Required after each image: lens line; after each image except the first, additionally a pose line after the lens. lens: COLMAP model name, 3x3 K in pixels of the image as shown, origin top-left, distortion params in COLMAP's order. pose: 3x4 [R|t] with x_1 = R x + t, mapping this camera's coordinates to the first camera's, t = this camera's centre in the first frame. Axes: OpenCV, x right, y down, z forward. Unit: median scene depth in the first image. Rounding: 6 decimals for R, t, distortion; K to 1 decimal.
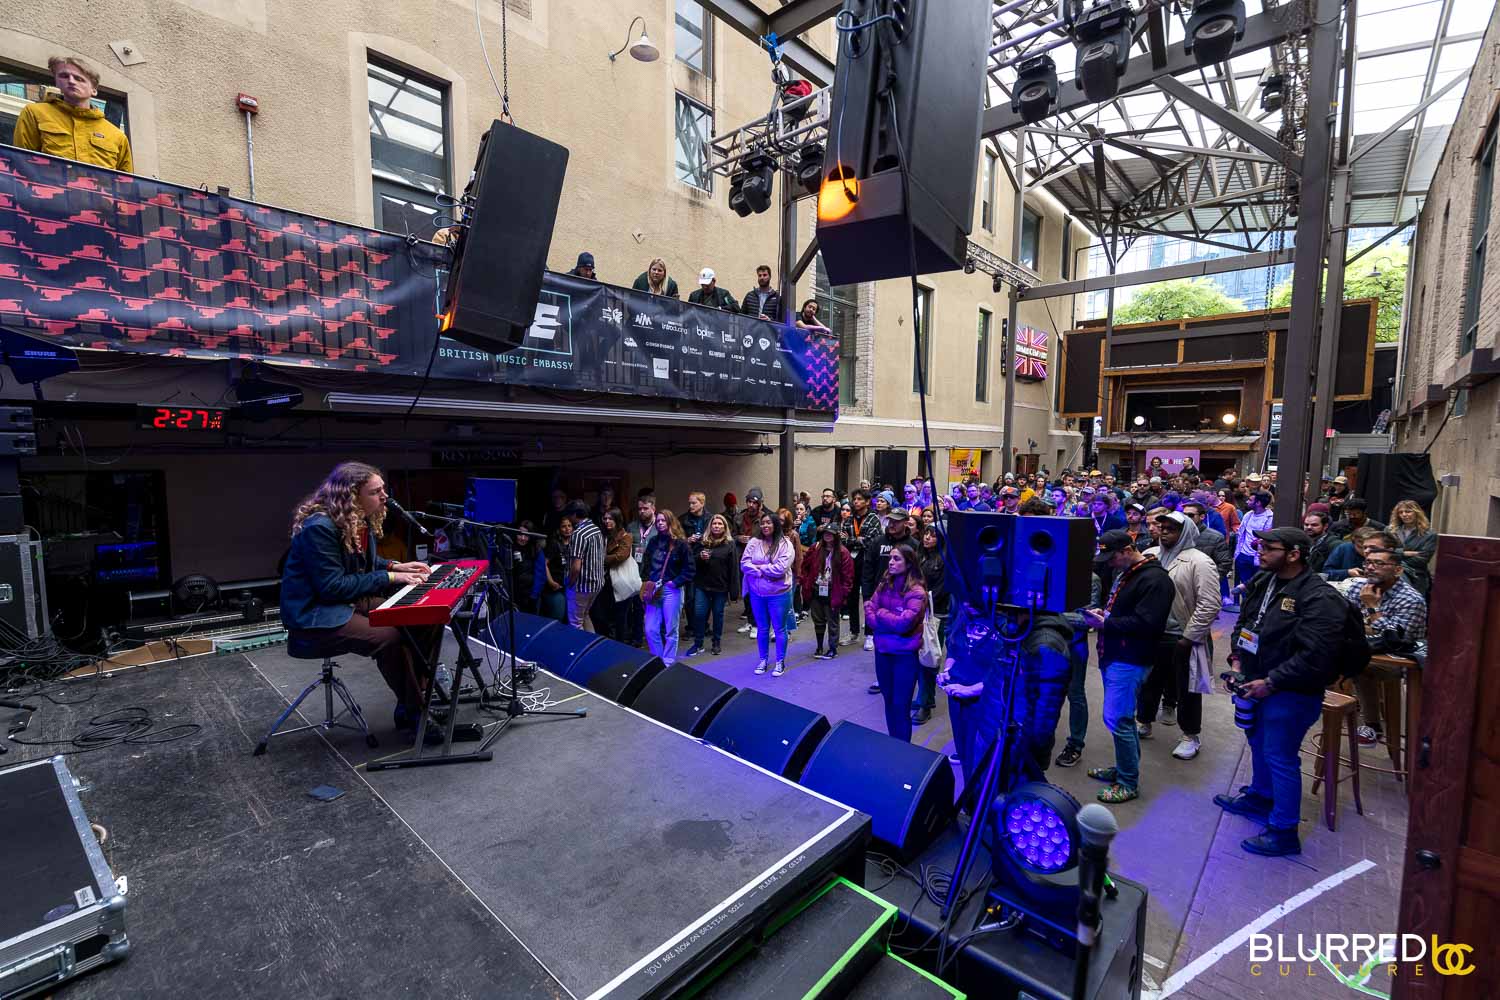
lens RADIAL K [[656.7, 0, 744.5], [0, 656.7, 503.8], [0, 0, 1]] dist [0.001464, 0.001075]
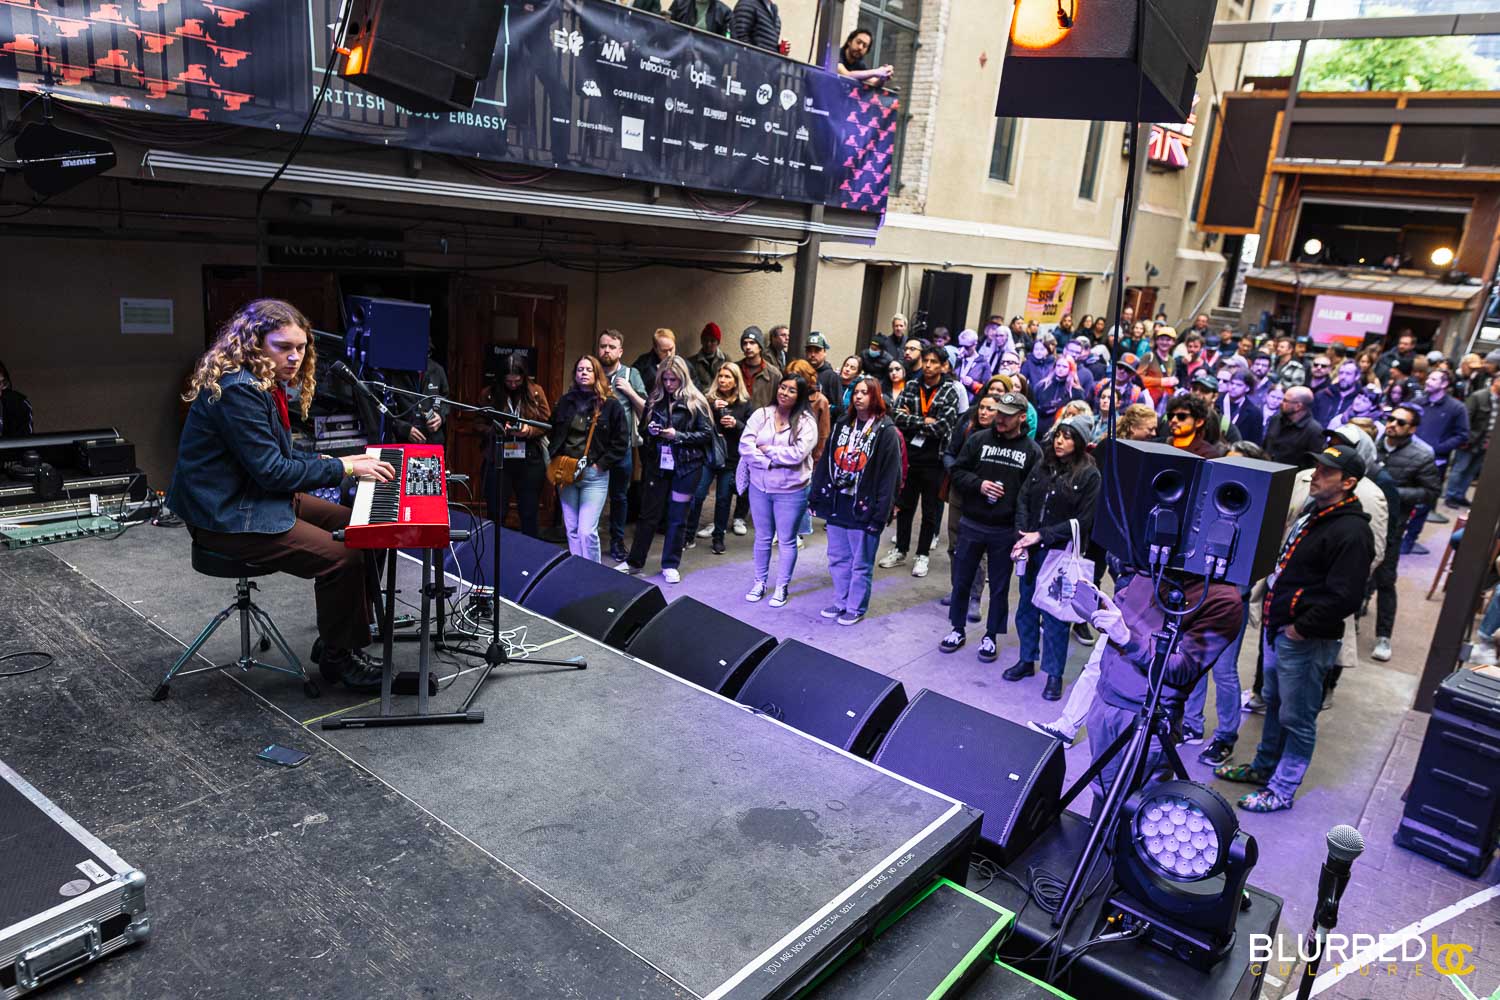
lens RADIAL K [[1046.1, 0, 753.2], [0, 1046.1, 500.0], [0, 0, 1]] dist [0.001460, 0.000054]
pose [[0.994117, 0.062605, 0.088380, -0.167308], [-0.076972, 0.982456, 0.169871, -0.076713], [-0.076195, -0.175675, 0.981495, -0.139404]]
